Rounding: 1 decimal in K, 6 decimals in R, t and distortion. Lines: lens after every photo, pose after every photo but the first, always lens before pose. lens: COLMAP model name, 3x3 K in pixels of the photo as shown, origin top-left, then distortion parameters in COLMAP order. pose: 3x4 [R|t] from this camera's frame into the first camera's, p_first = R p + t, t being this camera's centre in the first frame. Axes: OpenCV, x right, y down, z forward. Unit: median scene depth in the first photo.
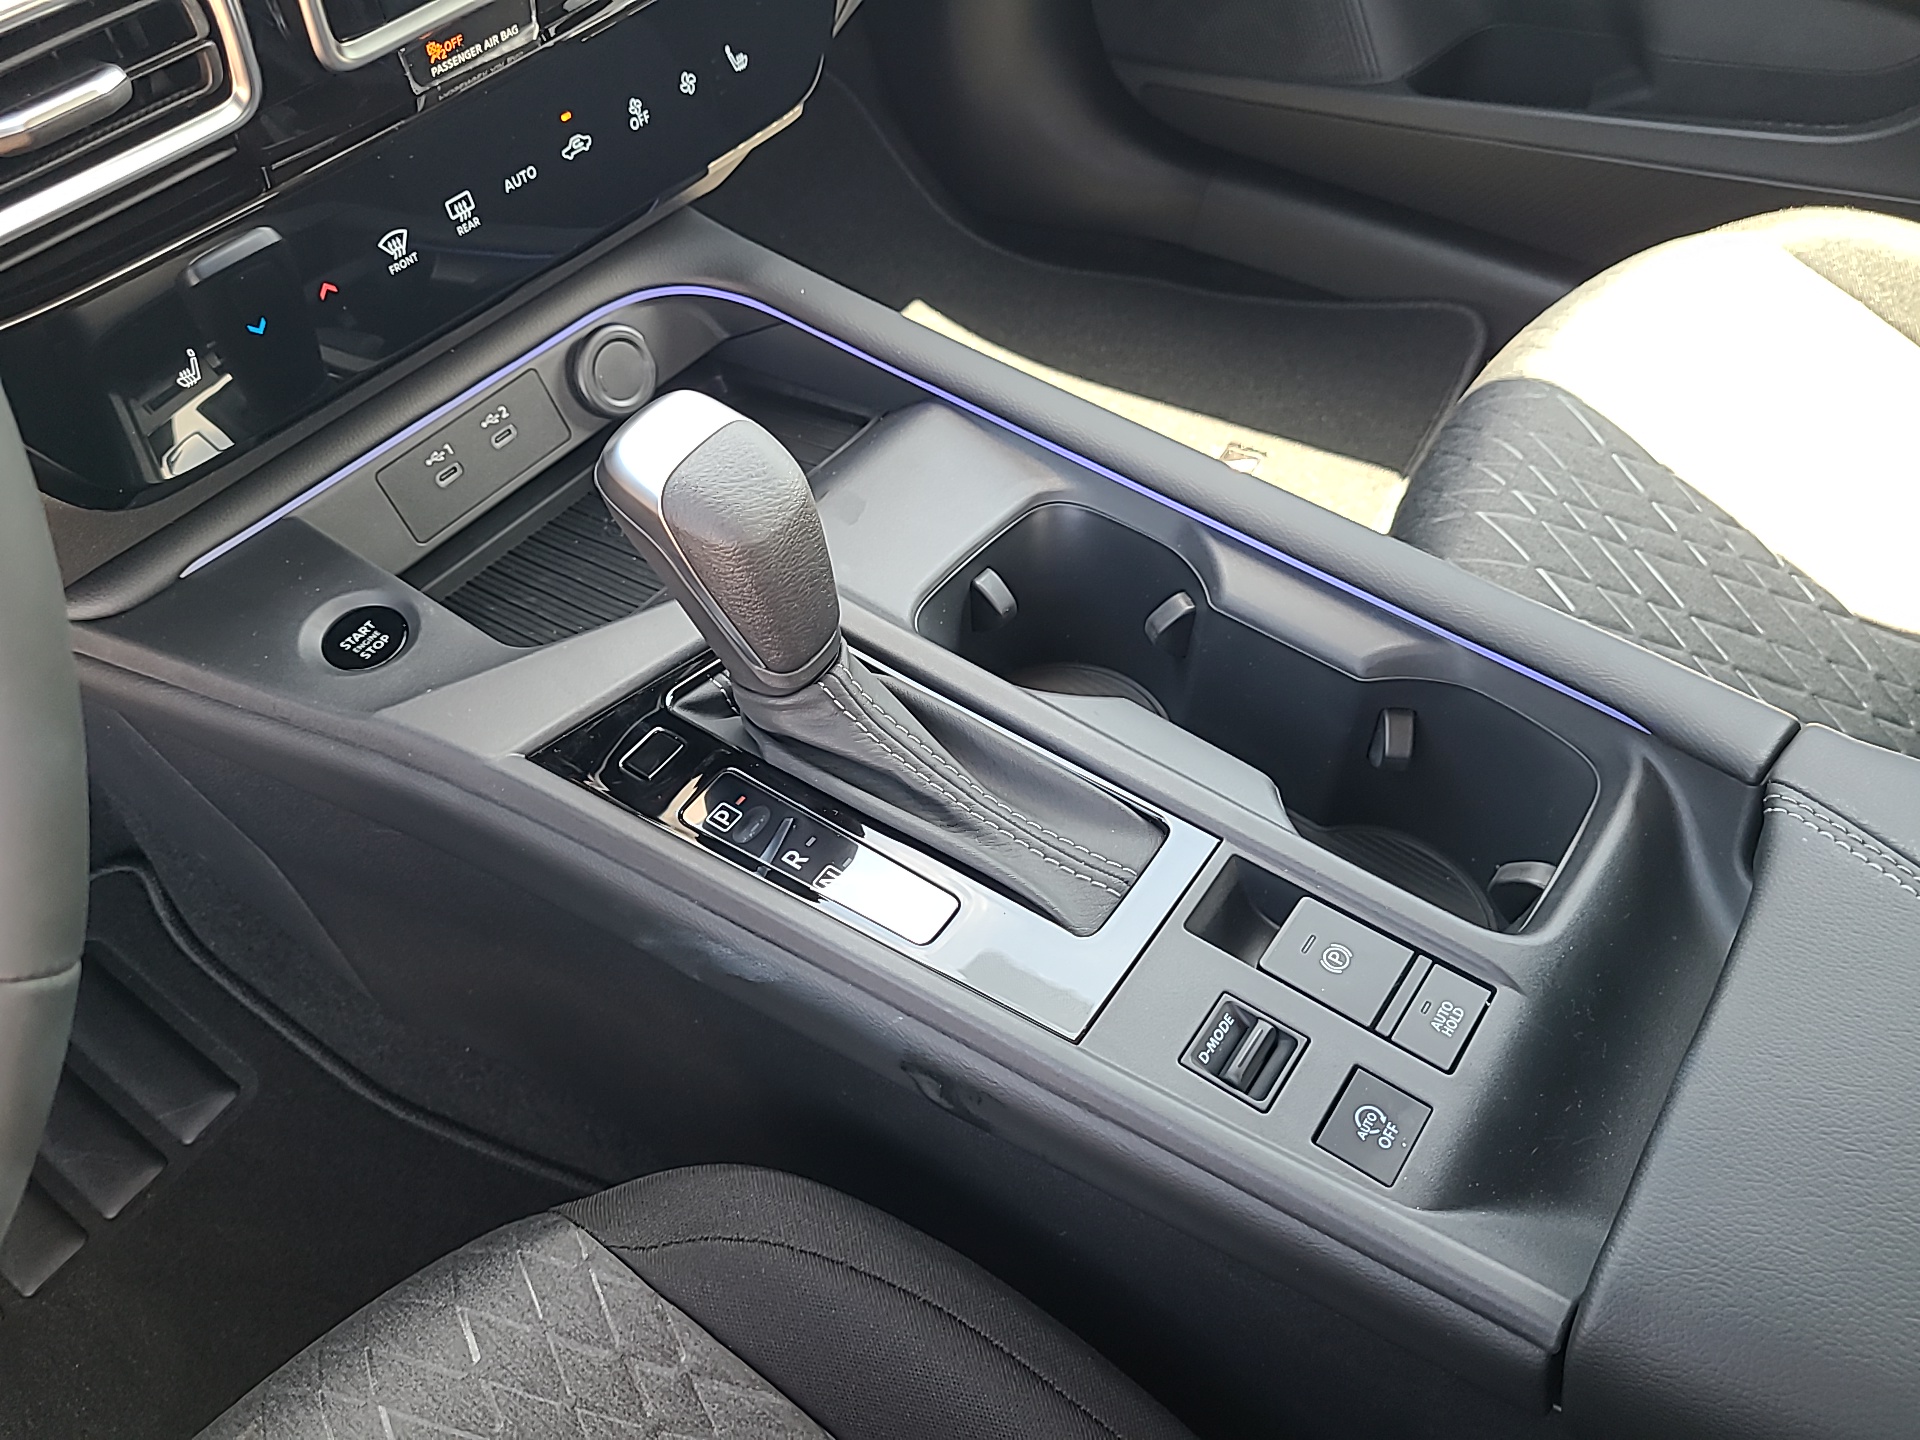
lens RADIAL K [[1478.9, 0, 930.3], [0, 1478.9, 741.6], [0, 0, 1]] dist [0.013720, -0.005436]
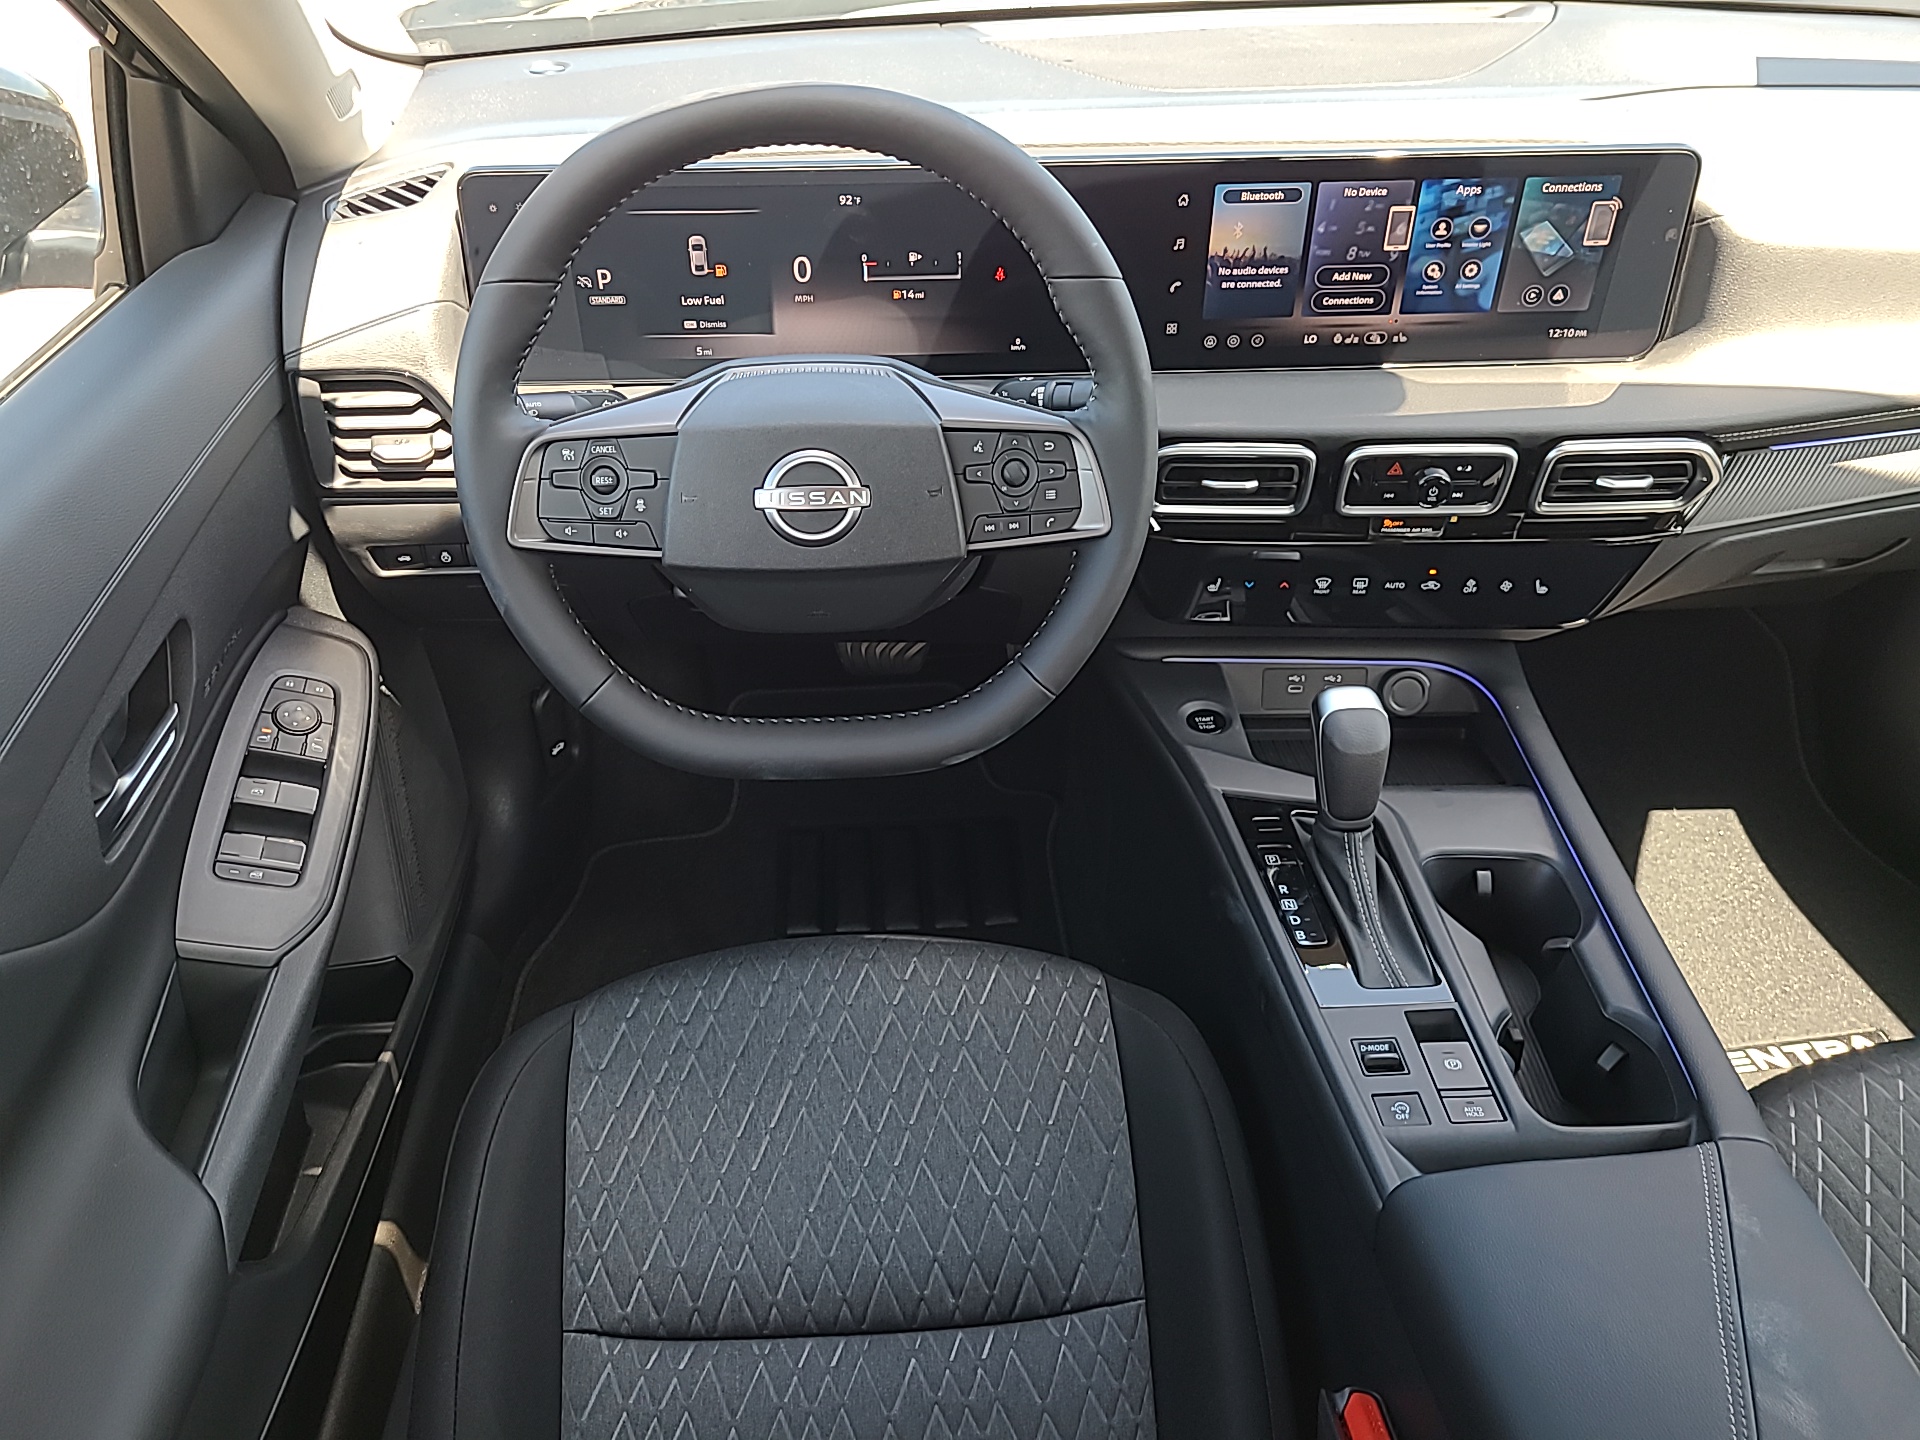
lens RADIAL K [[1478.9, 0, 930.3], [0, 1478.9, 741.6], [0, 0, 1]] dist [0.013720, -0.005436]
pose [[0.633366, 0.506017, -0.585487, 0.657949], [-0.620002, 0.784566, 0.007370, 0.192320], [0.463082, 0.358335, 0.810649, -0.947040]]
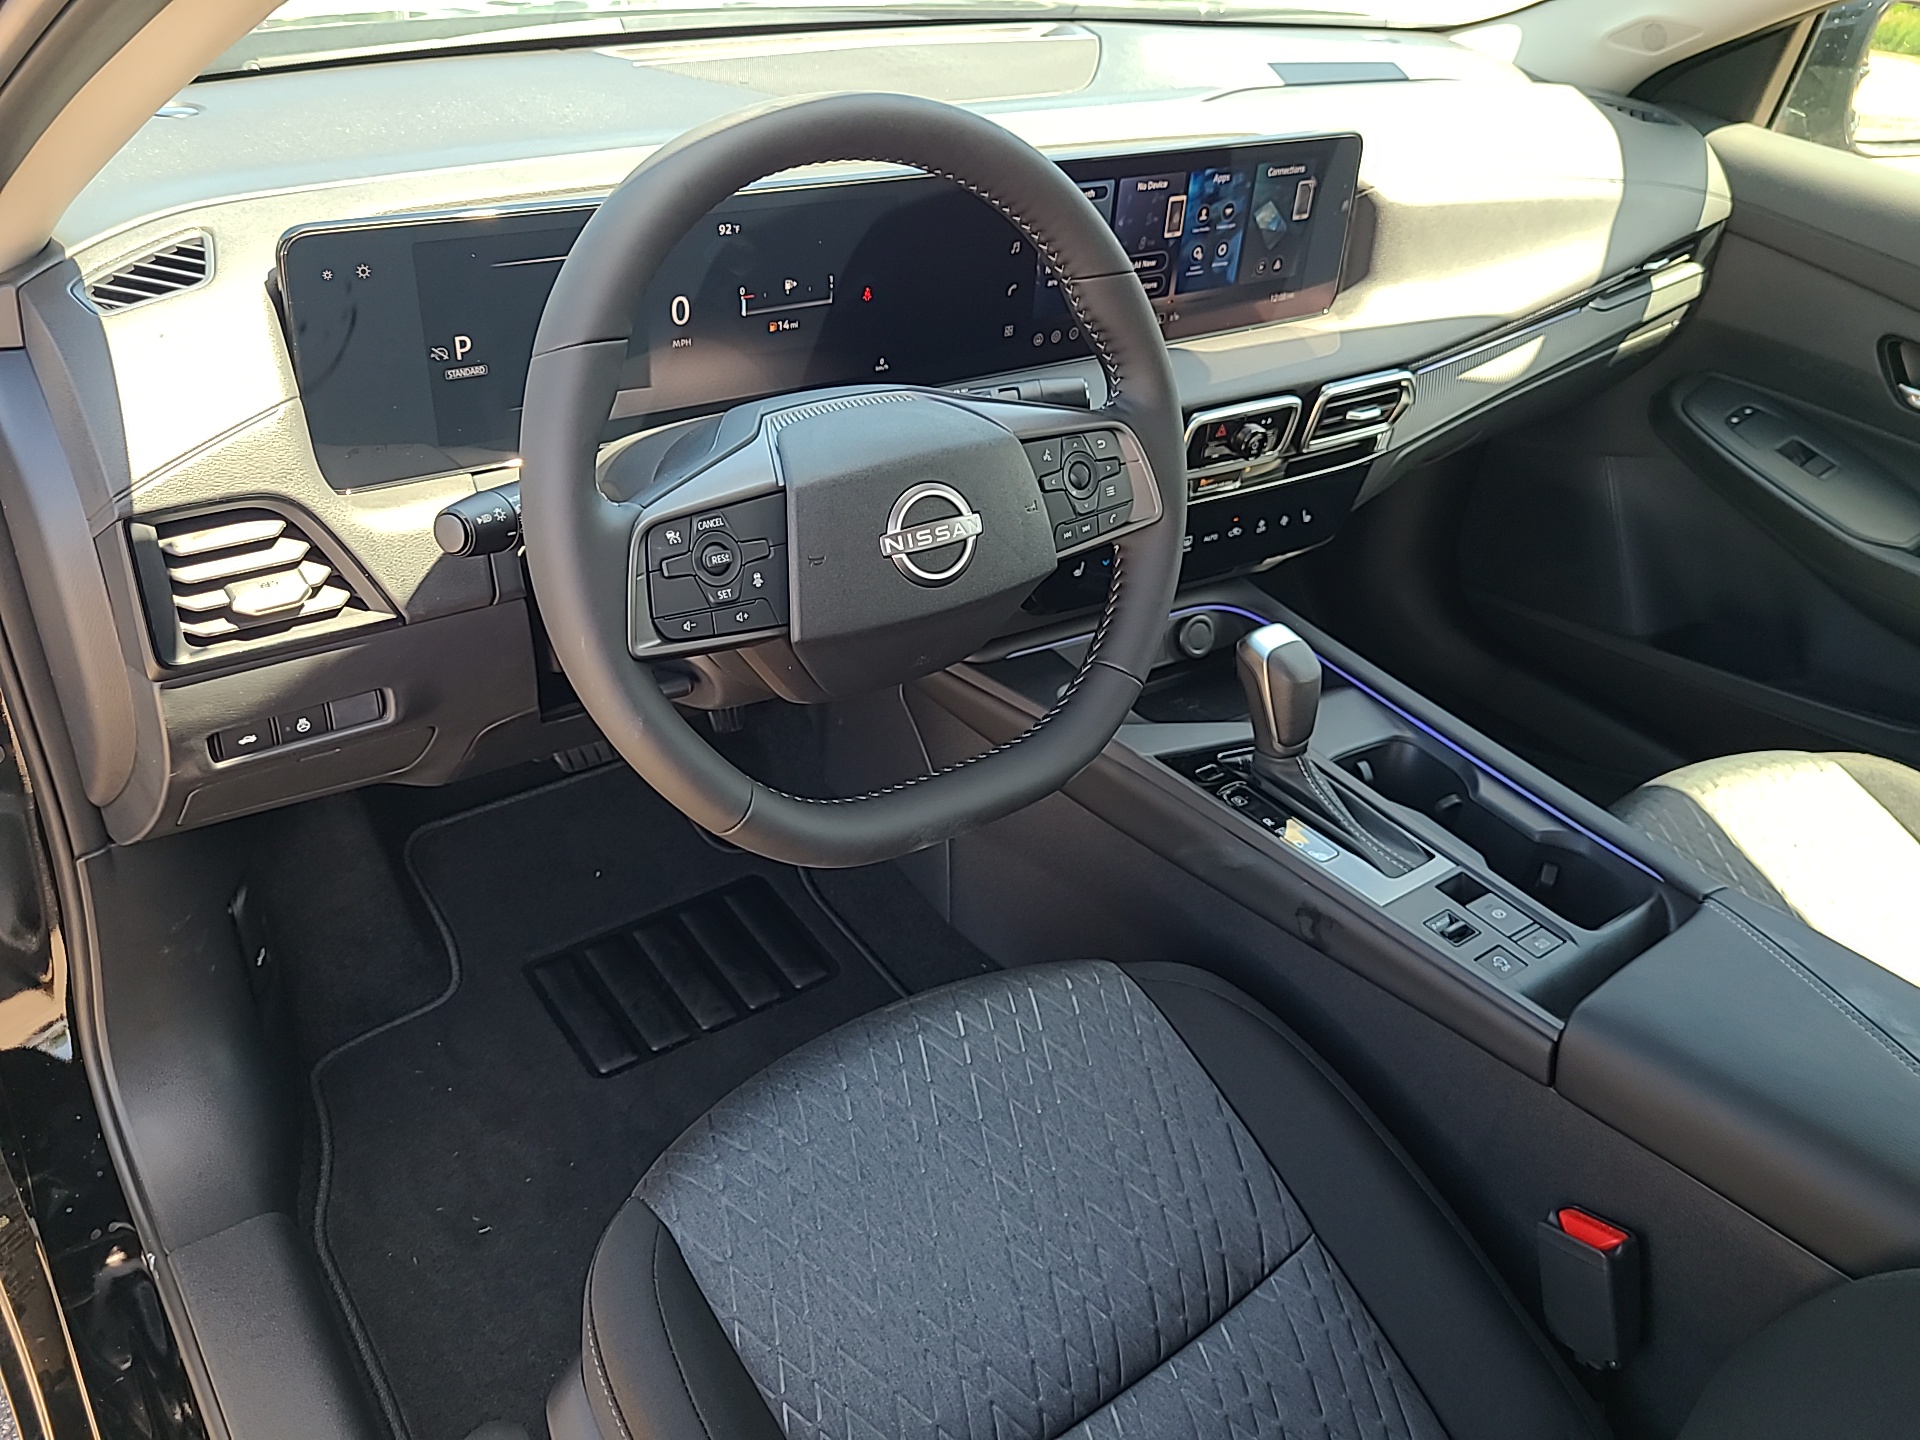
lens RADIAL K [[1471.5, 0, 960.0], [0, 1471.5, 720.0], [0, 0, 1]] dist [0.008361, -0.000485]
pose [[0.947234, 0.268957, -0.174386, -0.171184], [-0.309537, 0.908841, -0.279633, 0.650260], [0.083280, 0.318856, 0.944137, -1.125715]]
